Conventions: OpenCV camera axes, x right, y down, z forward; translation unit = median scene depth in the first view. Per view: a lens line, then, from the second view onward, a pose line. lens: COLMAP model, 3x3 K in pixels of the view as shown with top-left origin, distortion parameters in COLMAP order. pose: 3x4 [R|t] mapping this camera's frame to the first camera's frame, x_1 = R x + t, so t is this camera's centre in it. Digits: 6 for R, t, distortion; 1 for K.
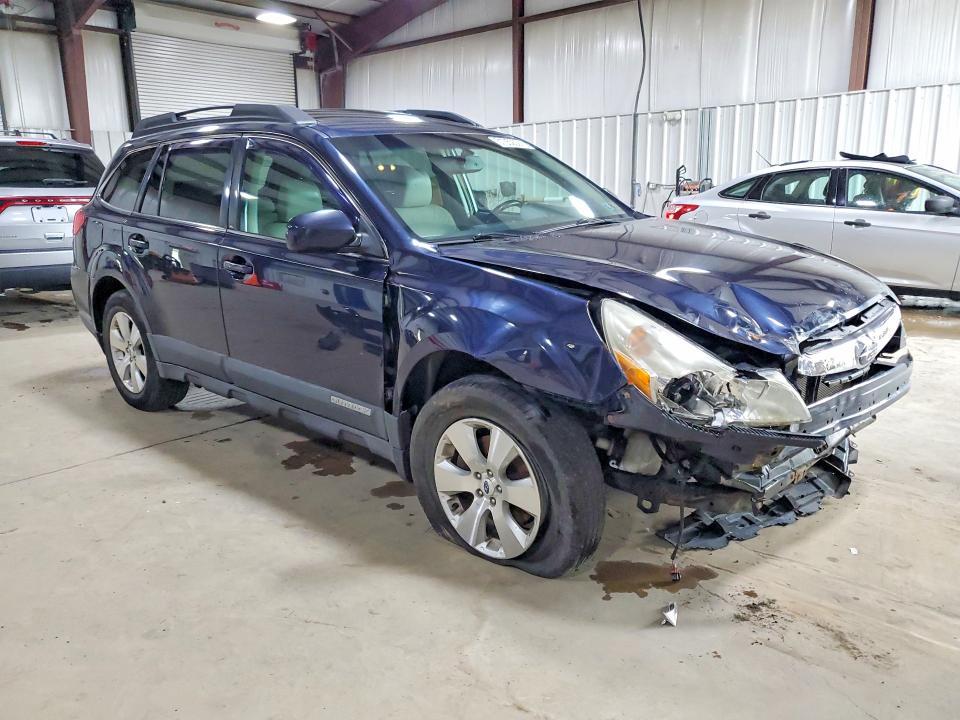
lens RADIAL K [[749.0, 0, 476.9], [0, 749.0, 362.8], [0, 0, 1]] dist [0.007967, 0.004866]
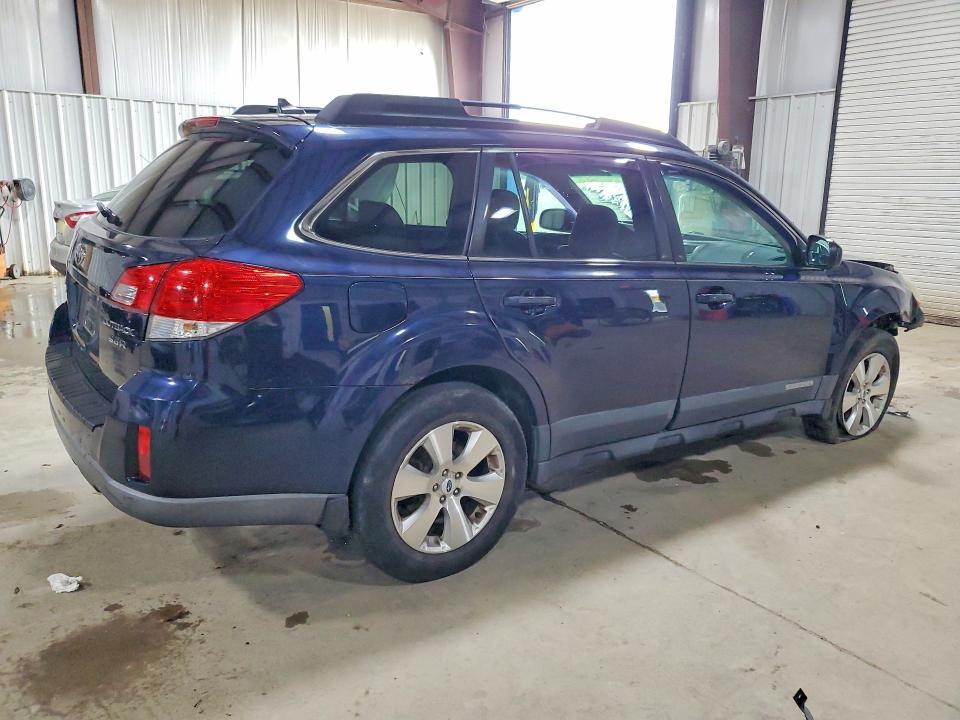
lens RADIAL K [[749.0, 0, 477.0], [0, 749.0, 360.1], [0, 0, 1]] dist [0.007967, 0.004866]
pose [[0.181414, -0.195364, 0.963806, -1.245850], [0.191940, 0.968254, 0.160137, -0.246149], [-0.964494, 0.155942, 0.213153, 1.038531]]
